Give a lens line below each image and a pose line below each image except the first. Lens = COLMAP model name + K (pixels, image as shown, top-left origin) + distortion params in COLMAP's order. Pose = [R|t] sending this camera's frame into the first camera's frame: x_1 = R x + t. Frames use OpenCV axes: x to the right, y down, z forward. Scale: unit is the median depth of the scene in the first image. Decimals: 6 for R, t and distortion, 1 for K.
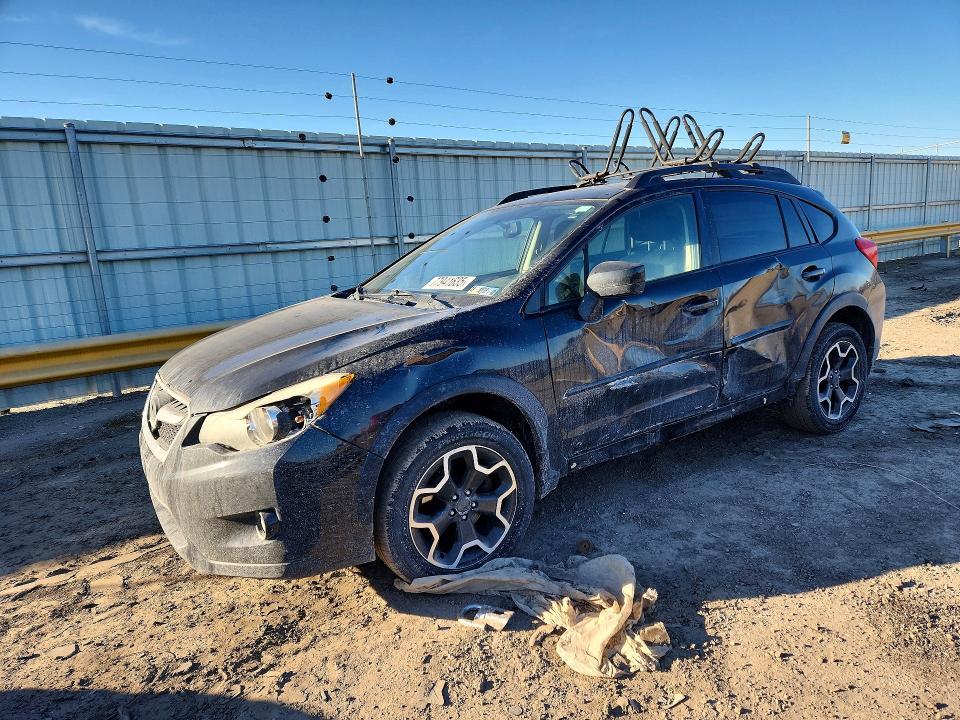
lens RADIAL K [[637.6, 0, 480.0], [0, 637.6, 360.0], [0, 0, 1]] dist [0.043589, -0.000747]
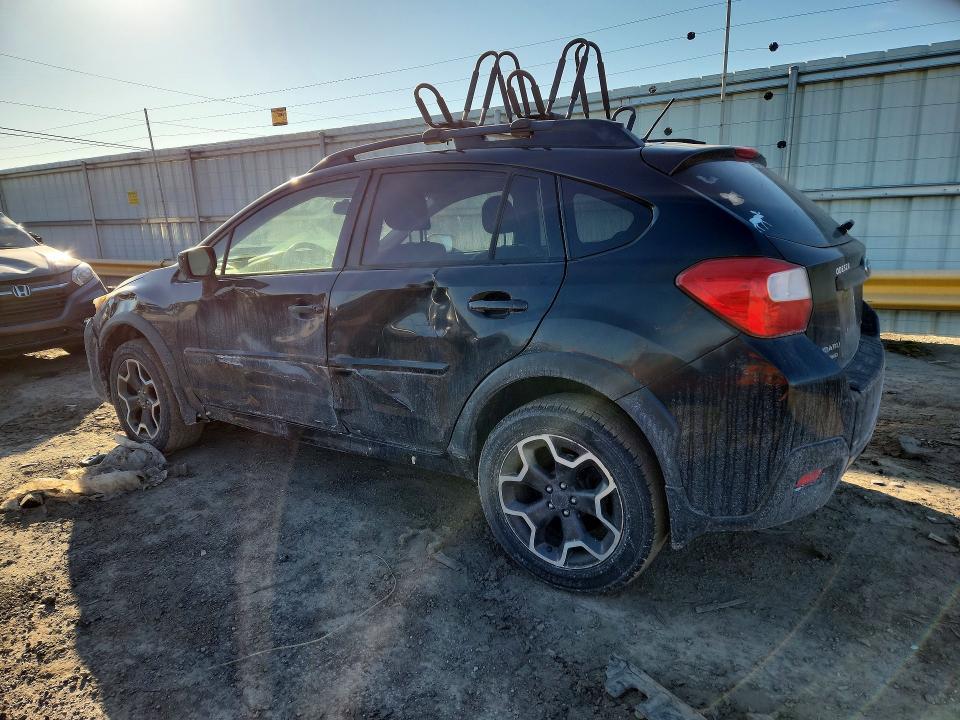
lens RADIAL K [[648.8, 0, 480.0], [0, 648.8, 339.3], [0, 0, 1]] dist [0.033516, -0.002162]
pose [[0.355922, 0.228141, -0.906240, 1.110052], [-0.163201, 0.970015, 0.180100, -0.215914], [0.920155, 0.083798, 0.382482, 0.774308]]
